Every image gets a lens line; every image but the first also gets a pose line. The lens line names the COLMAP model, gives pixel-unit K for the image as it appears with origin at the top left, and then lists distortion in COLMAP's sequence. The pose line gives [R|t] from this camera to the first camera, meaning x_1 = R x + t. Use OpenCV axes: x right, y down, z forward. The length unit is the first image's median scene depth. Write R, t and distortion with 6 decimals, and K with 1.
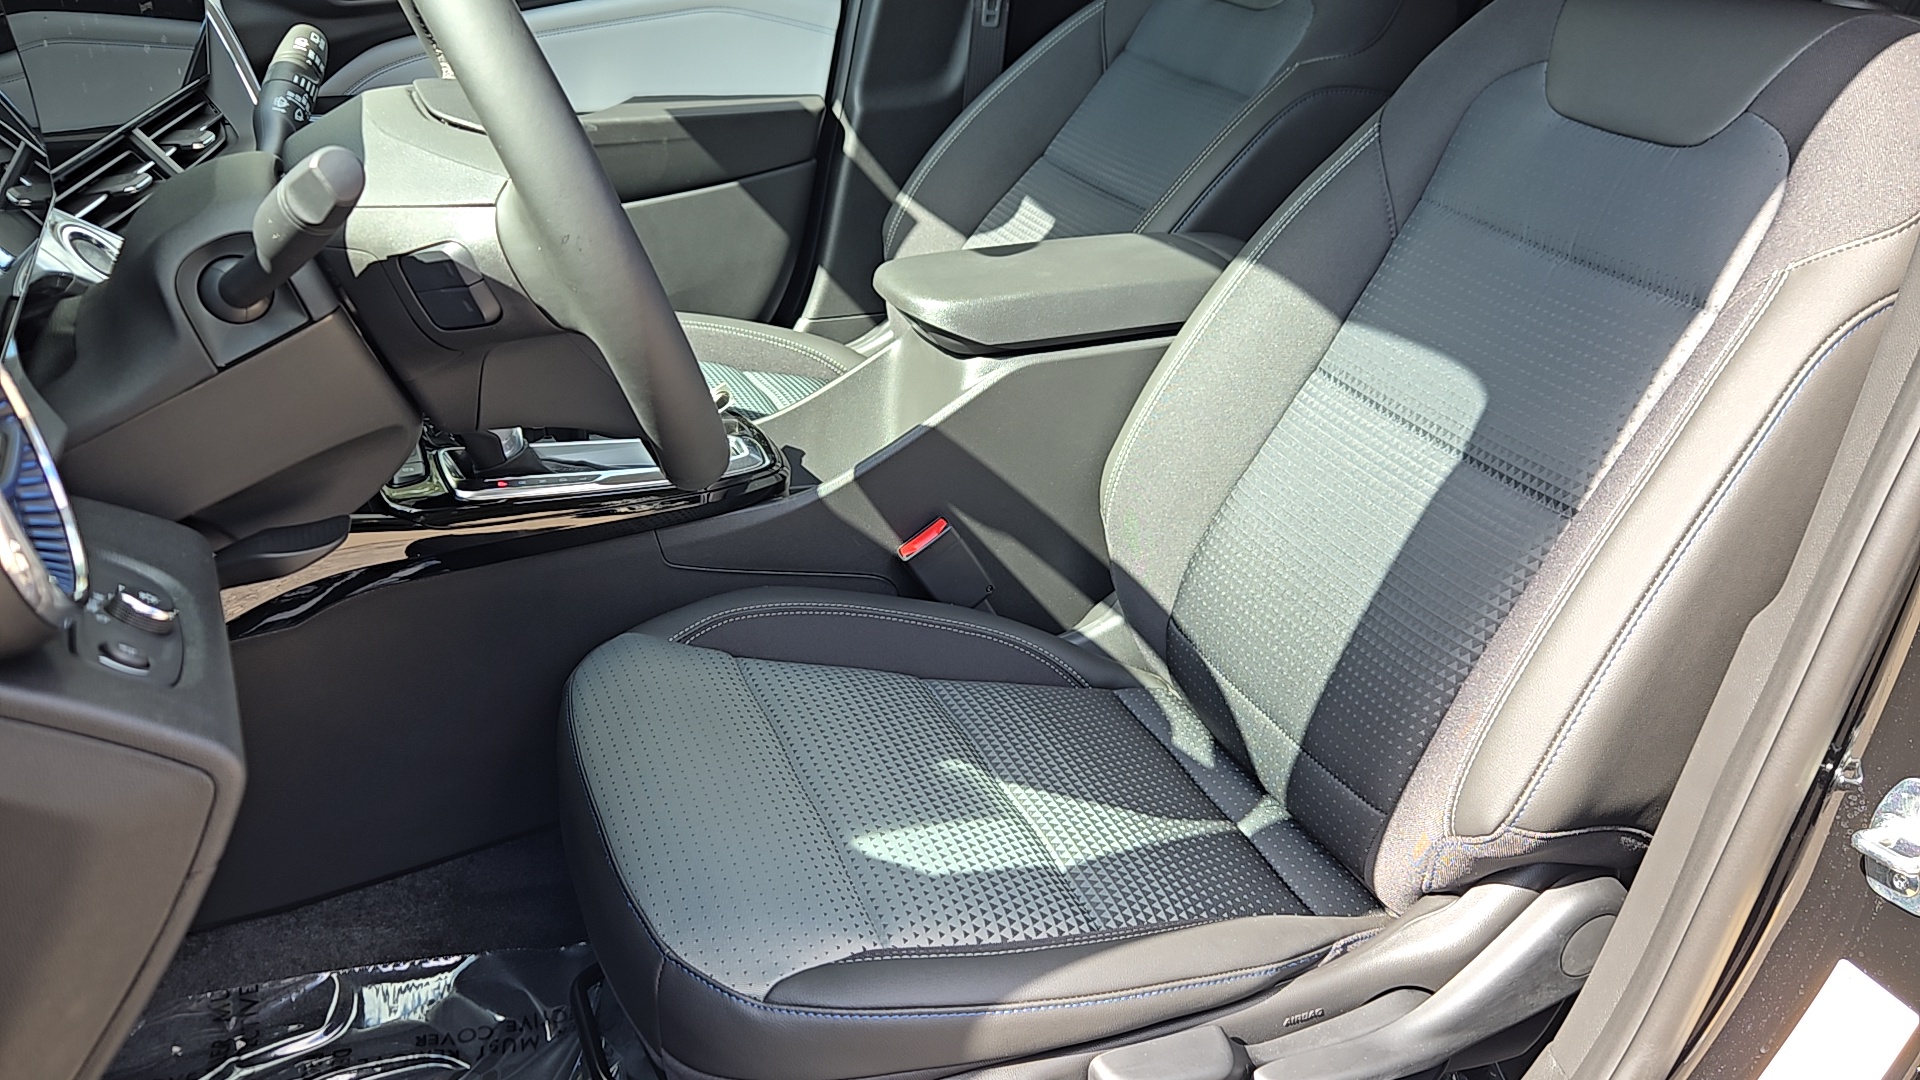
lens RADIAL K [[1609.2, 0, 958.6], [0, 1609.2, 534.2], [0, 0, 1]] dist [0.017479, -0.012562]
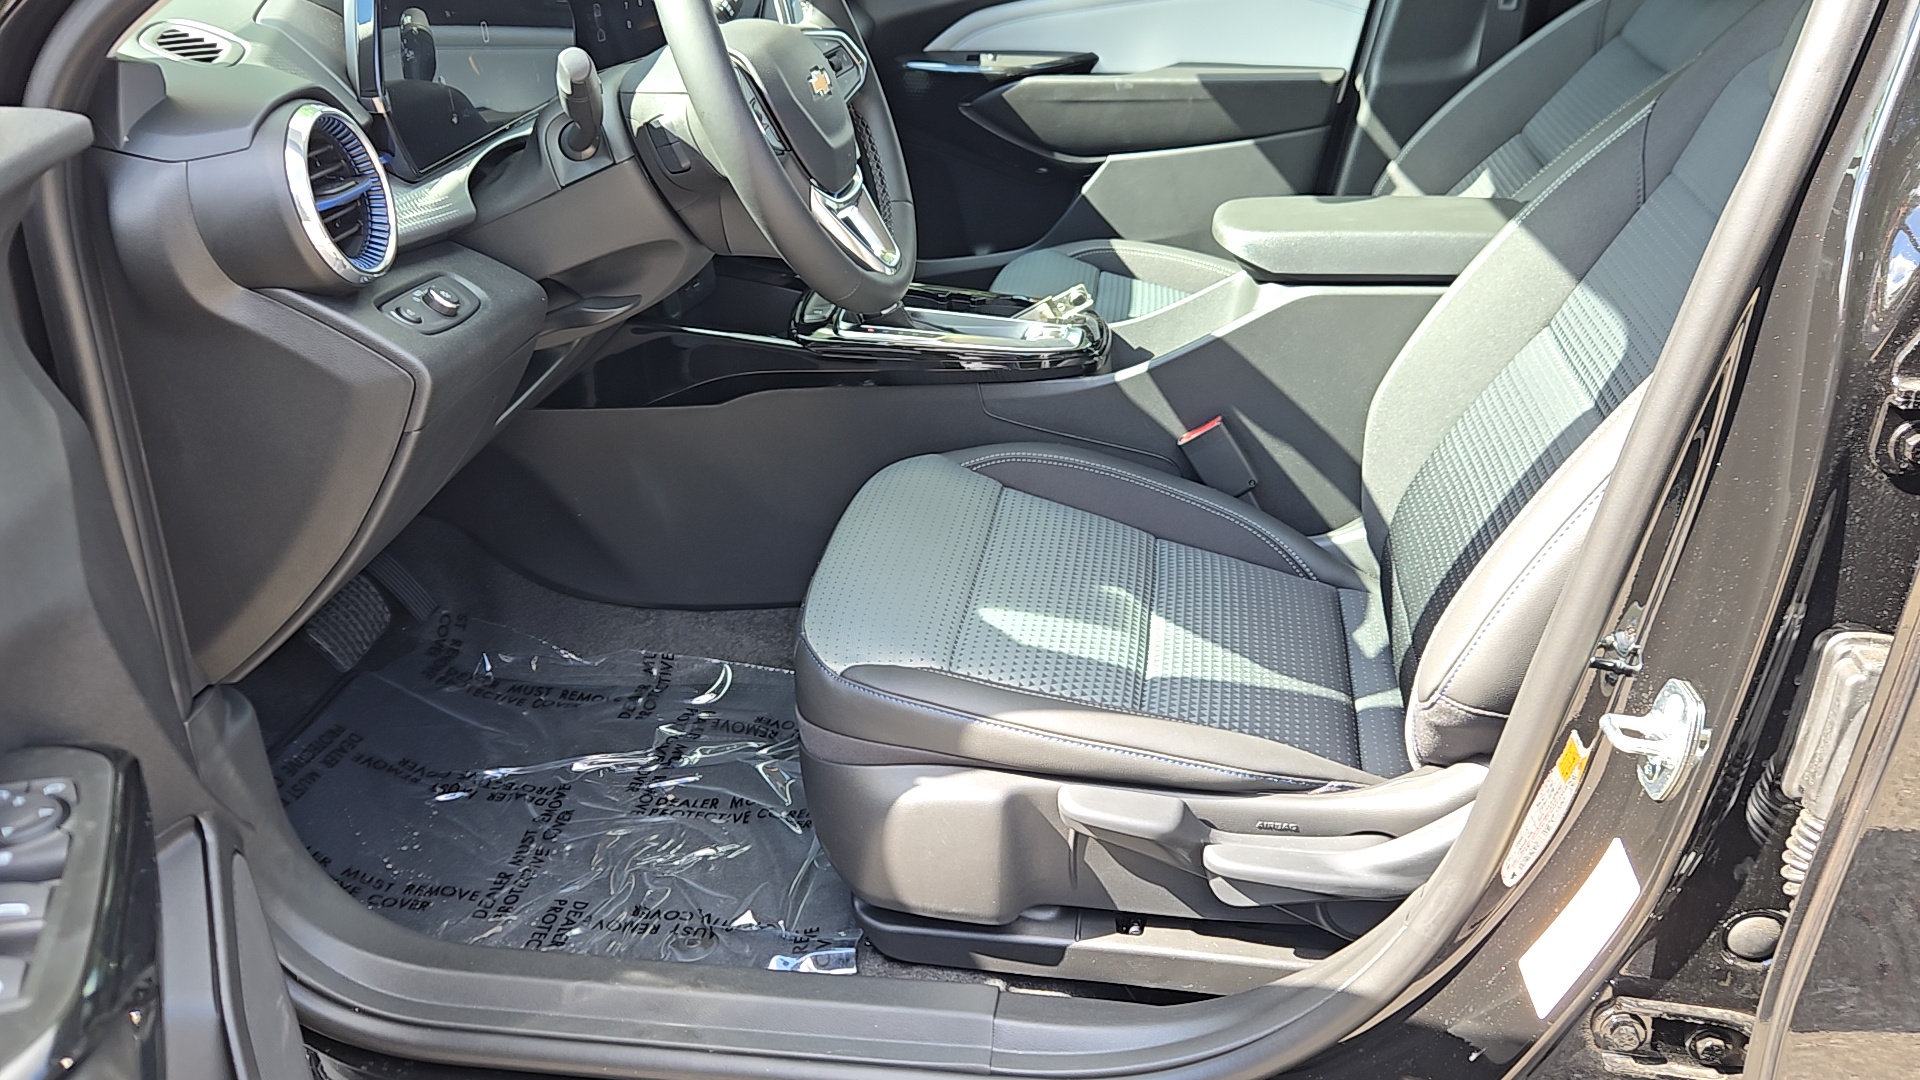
lens RADIAL K [[1598.4, 0, 960.0], [0, 1598.4, 540.0], [0, 0, 1]] dist [-0.043436, 0.269005]
pose [[0.868859, 0.185079, -0.459162, 0.424695], [-0.178444, 0.982224, 0.058250, 0.050262], [0.461781, 0.031324, 0.886441, -0.148266]]
